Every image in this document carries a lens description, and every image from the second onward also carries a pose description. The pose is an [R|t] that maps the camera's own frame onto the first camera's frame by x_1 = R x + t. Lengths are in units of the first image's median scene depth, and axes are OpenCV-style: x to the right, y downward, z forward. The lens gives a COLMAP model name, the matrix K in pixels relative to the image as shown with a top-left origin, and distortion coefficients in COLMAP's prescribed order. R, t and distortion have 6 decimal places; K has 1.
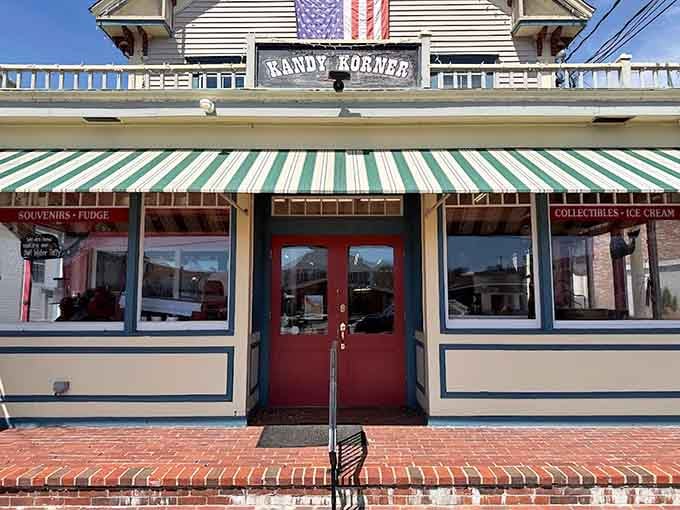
lens RADIAL K [[555.3, 0, 340.0], [0, 555.3, 255.0], [0, 0, 1]] dist [-0.055398, -0.000425]
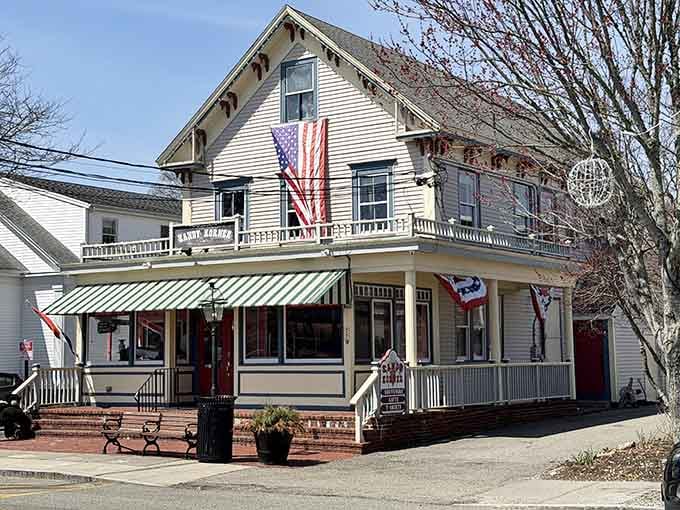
lens RADIAL K [[1115.3, 0, 340.0], [0, 1115.3, 255.0], [0, 0, 1]] dist [0.017011, -0.000155]
pose [[0.830890, -0.052295, -0.553974, 2.687778], [0.071391, 0.997365, 0.012925, -0.286812], [0.551838, -0.050288, 0.832434, -2.152389]]
